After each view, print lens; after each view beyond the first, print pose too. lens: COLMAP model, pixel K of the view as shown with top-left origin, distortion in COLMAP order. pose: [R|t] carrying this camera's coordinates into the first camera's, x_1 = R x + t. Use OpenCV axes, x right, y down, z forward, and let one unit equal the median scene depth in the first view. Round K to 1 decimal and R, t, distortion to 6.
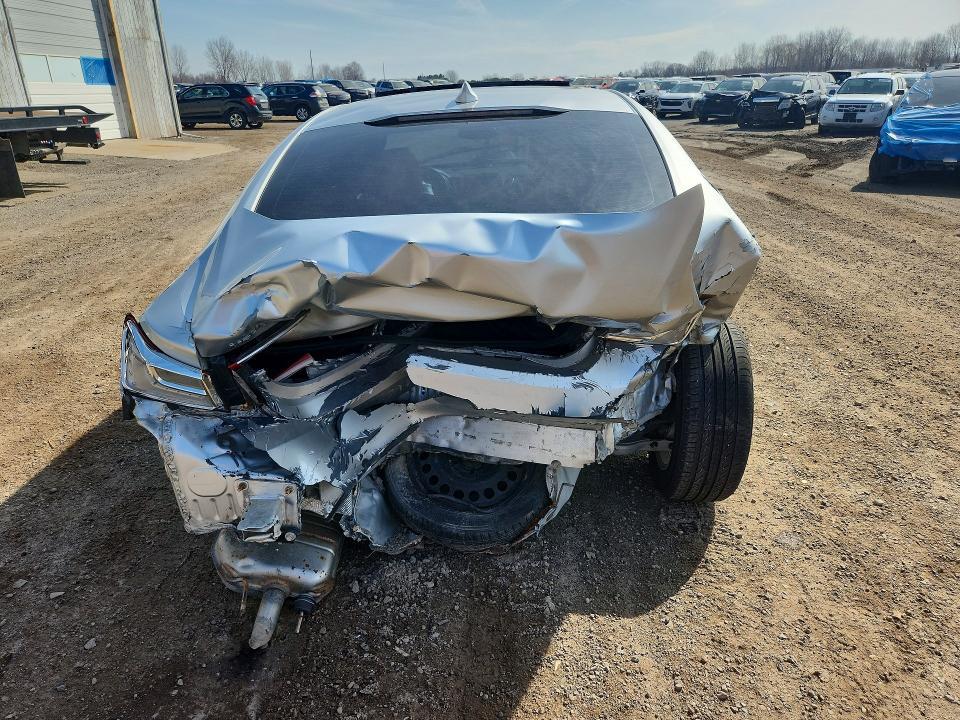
lens RADIAL K [[627.1, 0, 479.6], [0, 627.1, 358.2], [0, 0, 1]] dist [-0.003380, -0.006058]
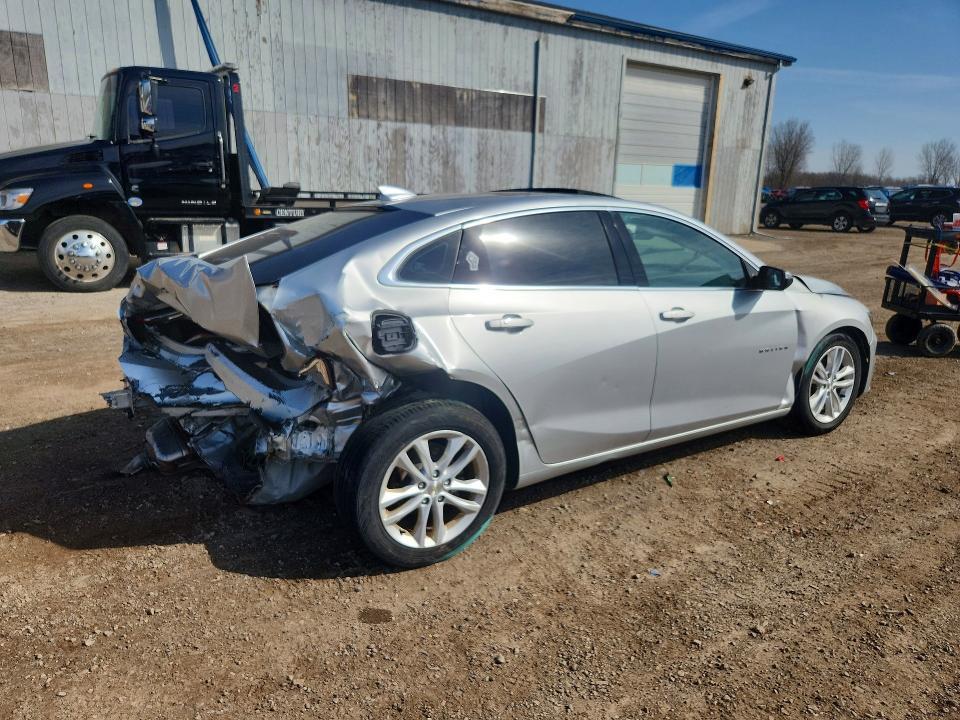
lens RADIAL K [[627.1, 0, 478.6], [0, 627.1, 361.0], [0, 0, 1]] dist [-0.003380, -0.006058]
pose [[0.606634, 0.215776, -0.765137, 0.124046], [-0.321898, 0.946701, 0.011764, -0.016162], [0.726895, 0.239160, 0.643760, 0.036968]]
